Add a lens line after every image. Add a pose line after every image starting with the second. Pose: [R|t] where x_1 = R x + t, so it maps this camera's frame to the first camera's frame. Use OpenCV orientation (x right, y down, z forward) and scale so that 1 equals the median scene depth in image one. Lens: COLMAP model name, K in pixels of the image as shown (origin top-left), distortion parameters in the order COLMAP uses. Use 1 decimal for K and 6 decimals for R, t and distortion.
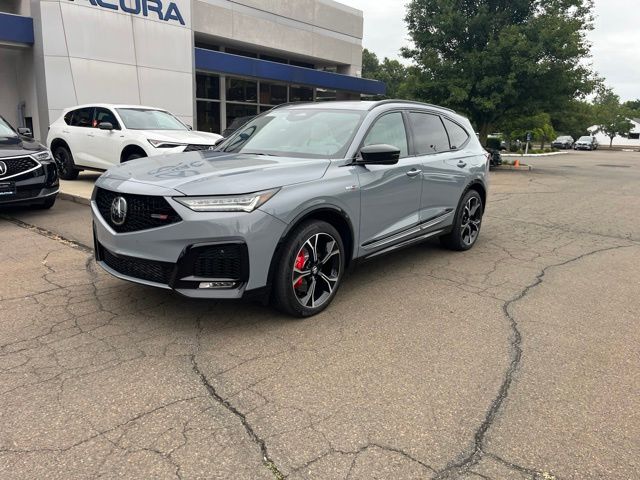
lens RADIAL K [[483.5, 0, 319.8], [0, 483.5, 238.5], [0, 0, 1]] dist [0.078422, -0.099588]
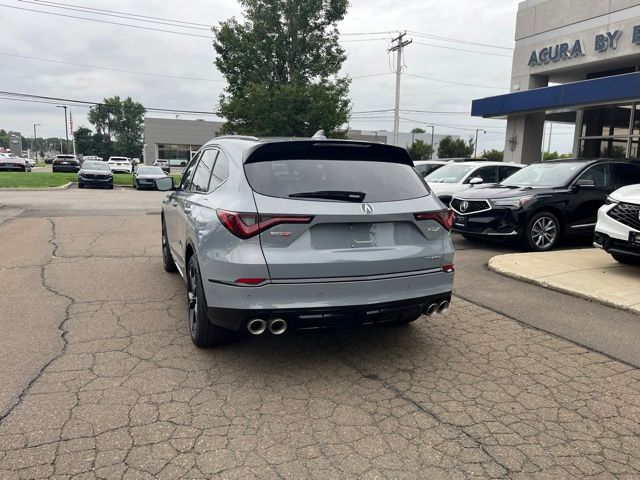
lens RADIAL K [[483.5, 0, 317.3], [0, 483.5, 243.3], [0, 0, 1]] dist [0.078422, -0.099588]
pose [[-0.488353, 0.104587, -0.866356, 1.115603], [-0.220102, 0.945931, 0.238262, -0.429031], [0.844433, 0.307043, -0.438928, 1.975720]]
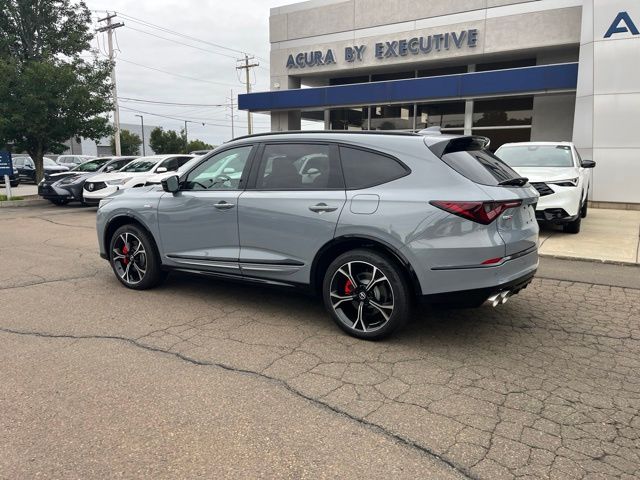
lens RADIAL K [[483.5, 0, 317.6], [0, 483.5, 242.8], [0, 0, 1]] dist [0.078422, -0.099588]
pose [[0.111897, 0.143220, -0.983345, 1.318968], [-0.214317, 0.969749, 0.116852, -0.240518], [0.970334, 0.197672, 0.139207, 1.168552]]
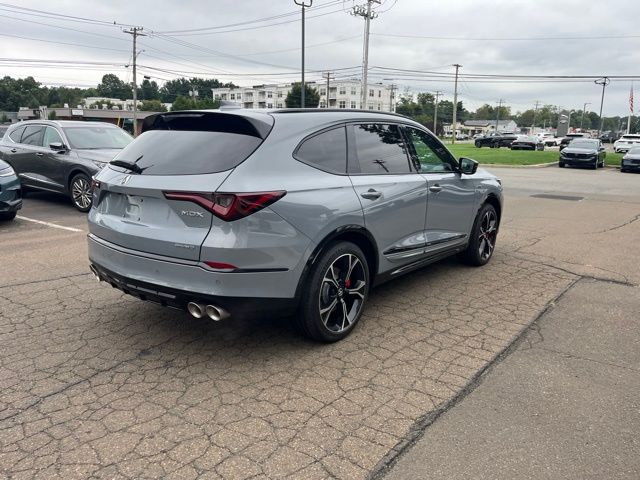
lens RADIAL K [[483.5, 0, 317.4], [0, 483.5, 233.4], [0, 0, 1]] dist [0.078422, -0.099588]
pose [[-0.999214, -0.035579, -0.017480, 0.131142], [-0.039612, 0.913102, 0.405803, -0.559342], [0.001523, 0.406176, -0.913794, 2.415425]]
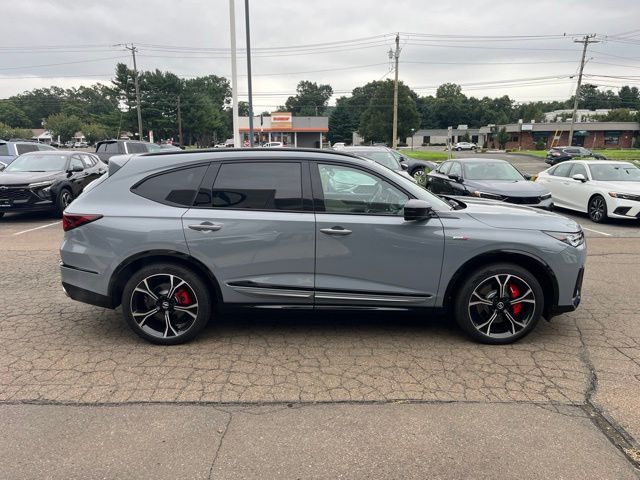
lens RADIAL K [[483.5, 0, 319.2], [0, 483.5, 240.5], [0, 0, 1]] dist [0.078422, -0.099588]
pose [[-0.639290, -0.171267, 0.749650, -0.862619], [0.153469, 0.926852, 0.342627, -0.545005], [-0.753495, 0.334086, -0.566243, 1.972012]]
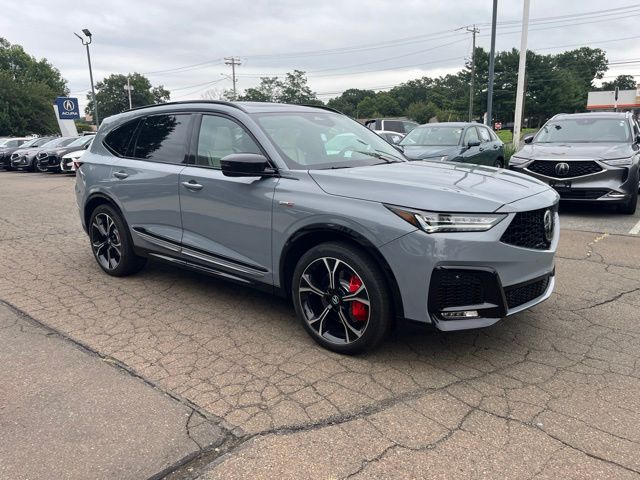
lens RADIAL K [[483.5, 0, 319.0], [0, 483.5, 241.7], [0, 0, 1]] dist [0.078422, -0.099588]
pose [[0.007663, -0.242234, 0.970188, -1.072971], [0.233558, 0.943814, 0.233805, -0.280873], [-0.972313, 0.224804, 0.063808, 1.115126]]
